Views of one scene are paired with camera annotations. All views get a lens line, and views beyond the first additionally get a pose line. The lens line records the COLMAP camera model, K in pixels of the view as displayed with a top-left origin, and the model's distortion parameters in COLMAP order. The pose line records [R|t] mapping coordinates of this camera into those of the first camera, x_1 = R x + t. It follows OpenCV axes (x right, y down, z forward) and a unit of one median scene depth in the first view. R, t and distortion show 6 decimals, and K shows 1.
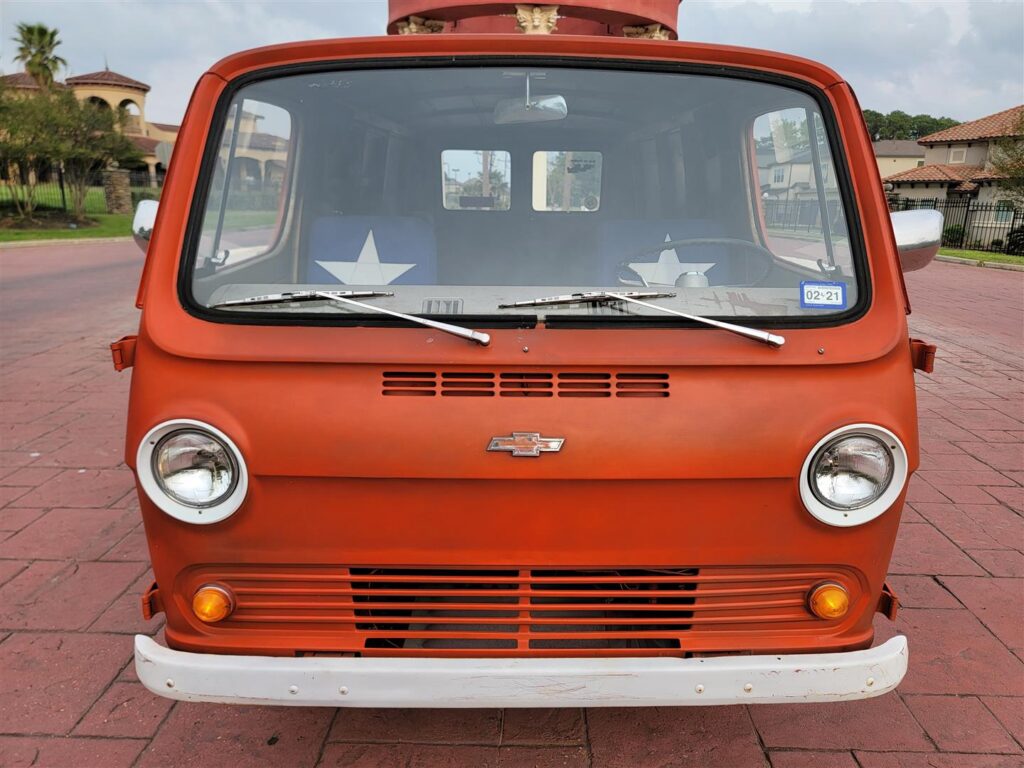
lens RADIAL K [[711.0, 0, 509.0], [0, 711.0, 382.5], [0, 0, 1]] dist [0.039162, -0.030699]
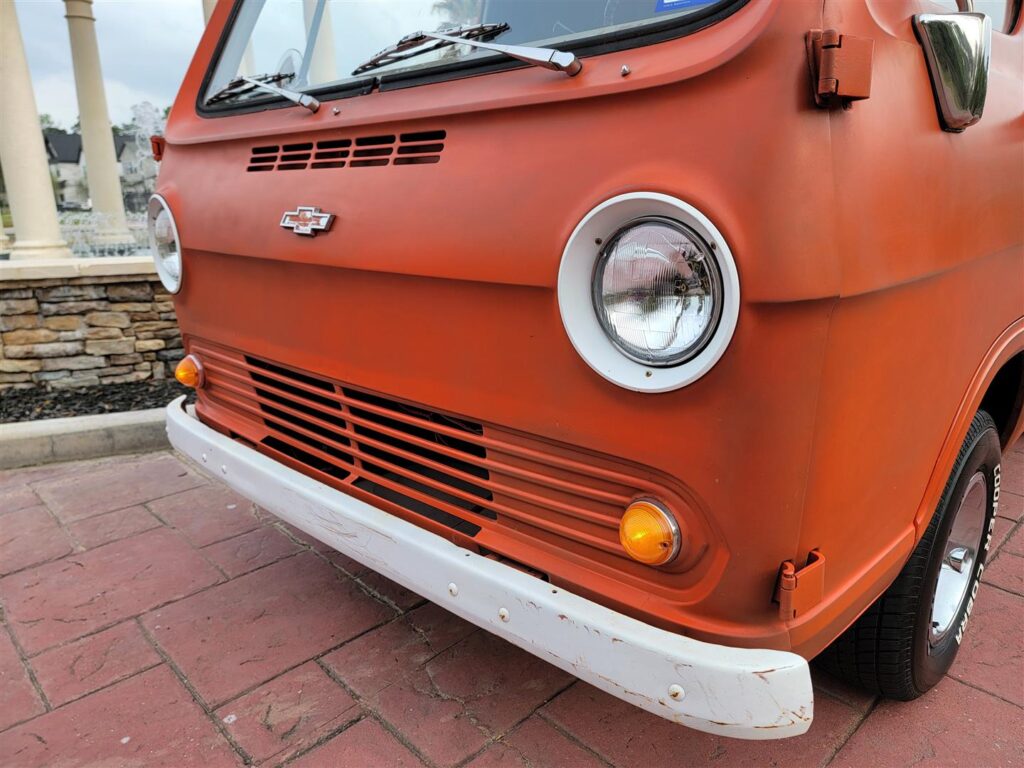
lens RADIAL K [[711.0, 0, 515.3], [0, 711.0, 374.2], [0, 0, 1]] dist [0.039162, -0.030699]
pose [[0.737489, 0.162457, -0.655529, 0.733497], [-0.160128, 0.985022, 0.063966, 0.159490], [0.656102, 0.057795, 0.752456, 0.488364]]
